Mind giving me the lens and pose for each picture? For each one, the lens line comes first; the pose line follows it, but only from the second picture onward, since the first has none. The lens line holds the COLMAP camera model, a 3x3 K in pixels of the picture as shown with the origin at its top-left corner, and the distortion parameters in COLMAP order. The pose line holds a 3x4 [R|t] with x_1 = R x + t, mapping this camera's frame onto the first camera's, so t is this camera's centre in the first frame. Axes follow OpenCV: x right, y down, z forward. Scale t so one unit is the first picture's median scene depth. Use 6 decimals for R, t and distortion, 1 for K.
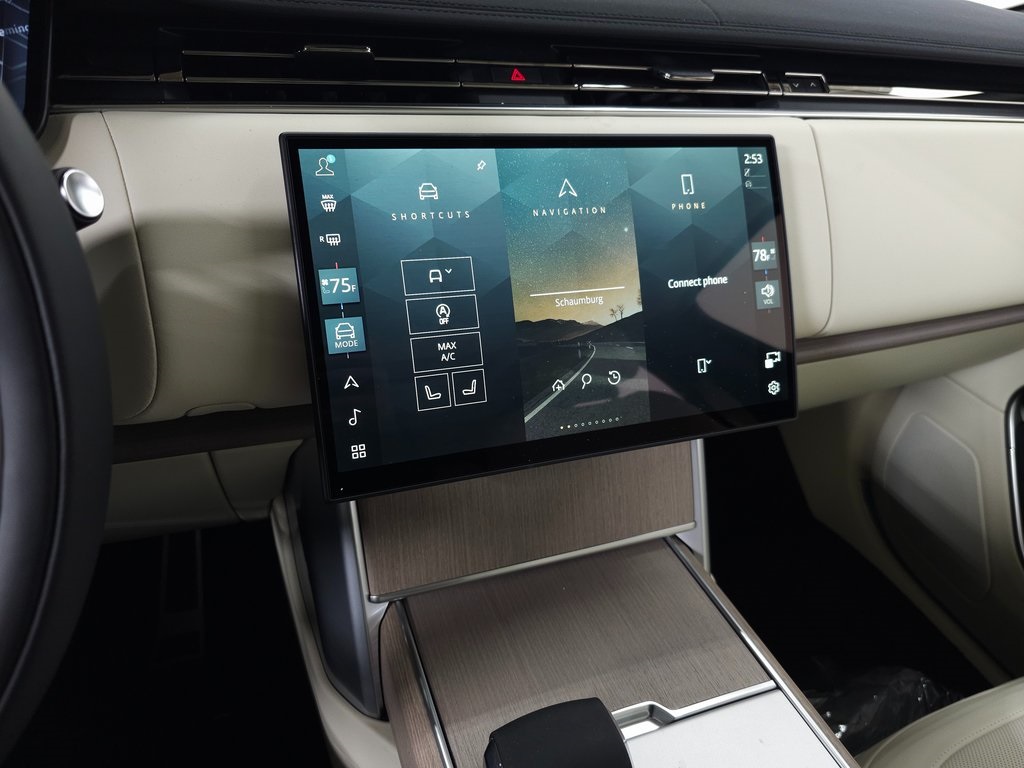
lens RADIAL K [[697.5, 0, 509.6], [0, 697.5, 382.7], [0, 0, 1]] dist [0.035170, -0.046640]
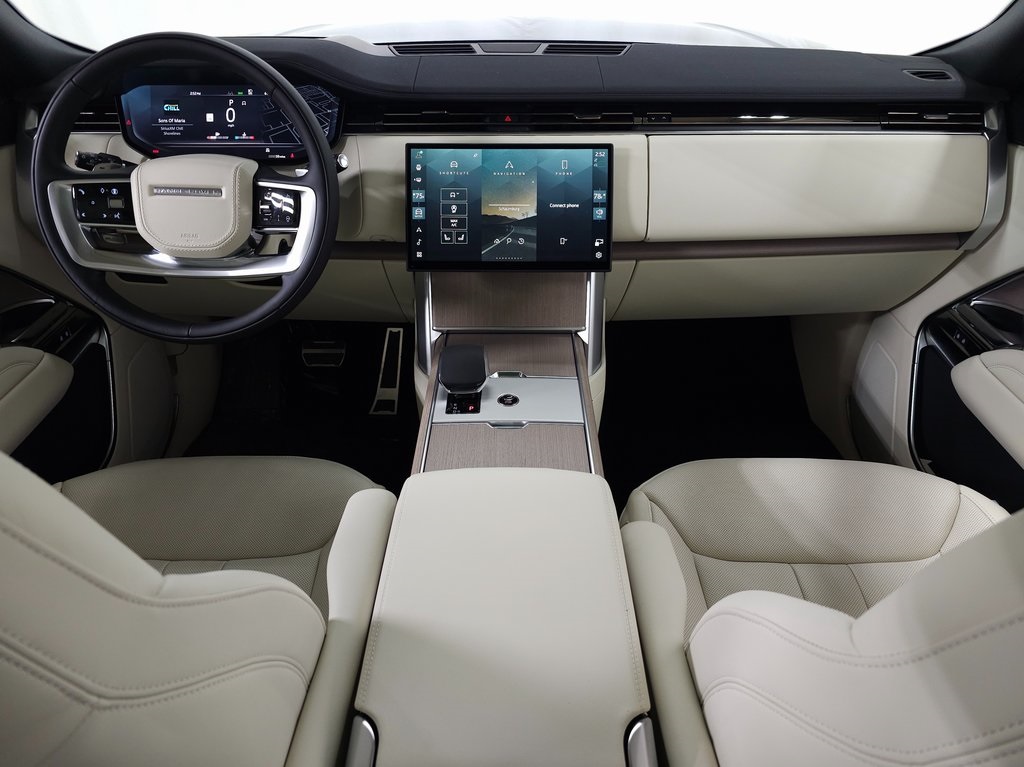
lens RADIAL K [[697.0, 0, 514.8], [0, 697.0, 378.4], [0, 0, 1]] dist [0.058037, -0.057614]
pose [[0.925278, 0.126639, -0.357523, 1.150875], [-0.124778, 0.991779, 0.028372, 0.438807], [0.358176, 0.018359, 0.933473, -1.425994]]
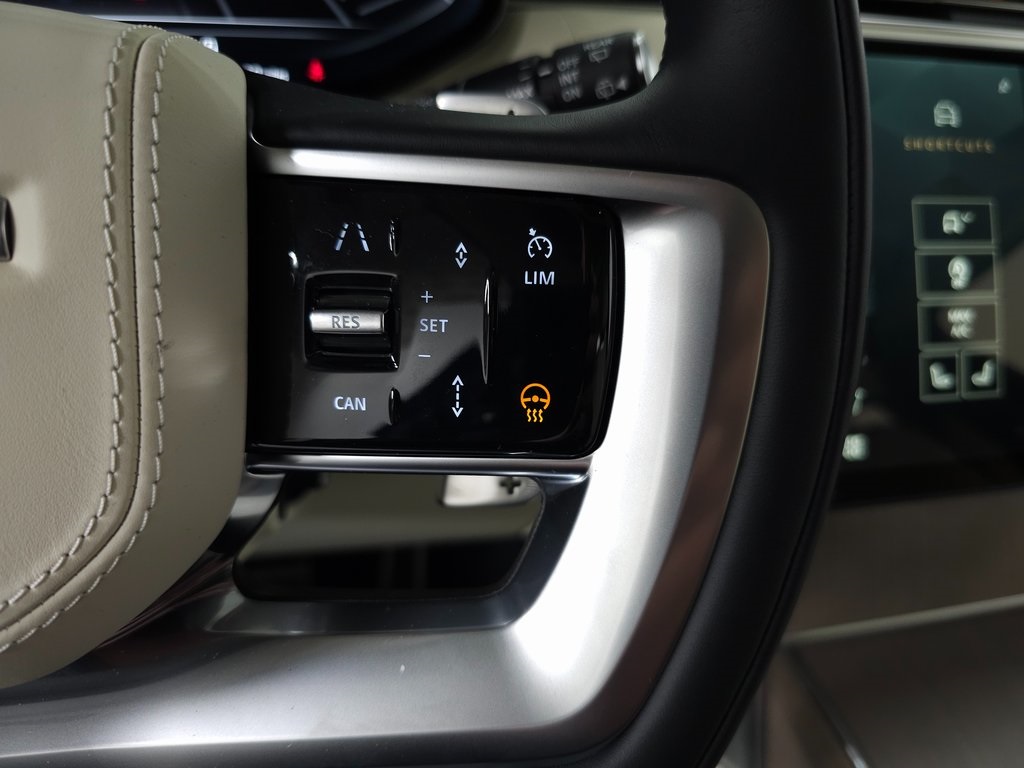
lens RADIAL K [[728.2, 0, 512.0], [0, 728.2, 384.0], [0, 0, 1]] dist [0.001119, -0.053289]
pose [[0.988305, 0.054678, -0.142353, -0.434115], [-0.059821, 0.997693, -0.032103, 0.071691], [0.140269, 0.040244, 0.989295, 0.155563]]
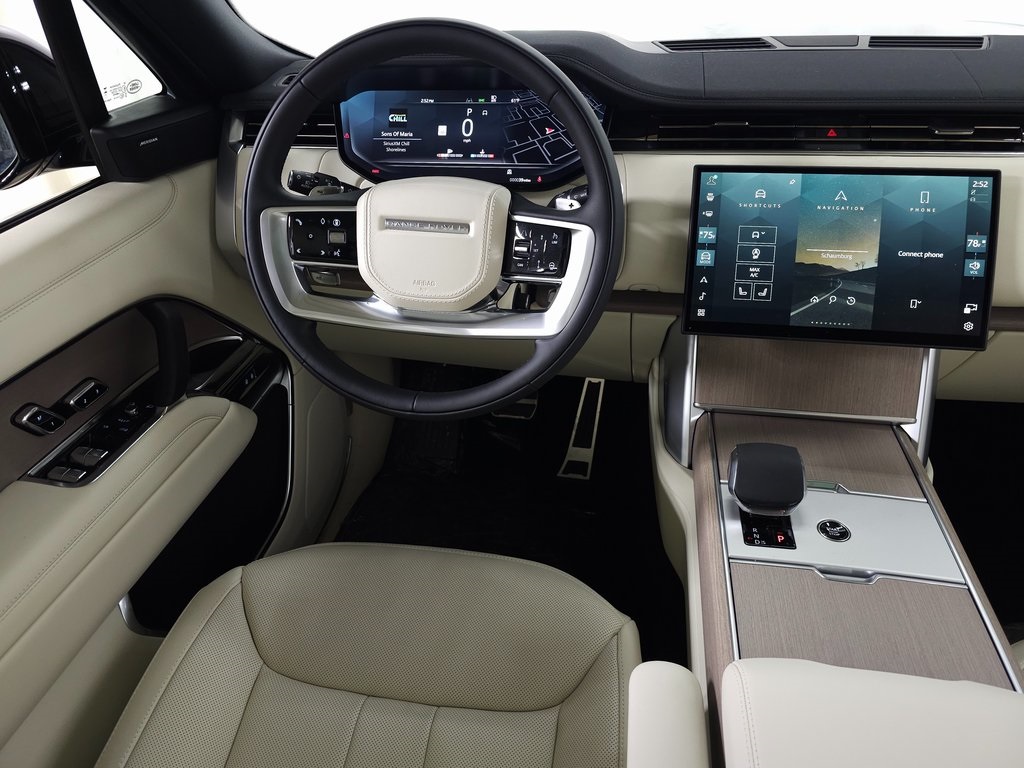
lens RADIAL K [[690.8, 0, 508.4], [0, 690.8, 377.6], [0, 0, 1]] dist [0.057171, -0.070490]
pose [[0.845296, 0.179777, -0.503144, 0.363077], [-0.186610, 0.981727, 0.037267, 0.300426], [0.500650, 0.062390, 0.863399, -1.041612]]
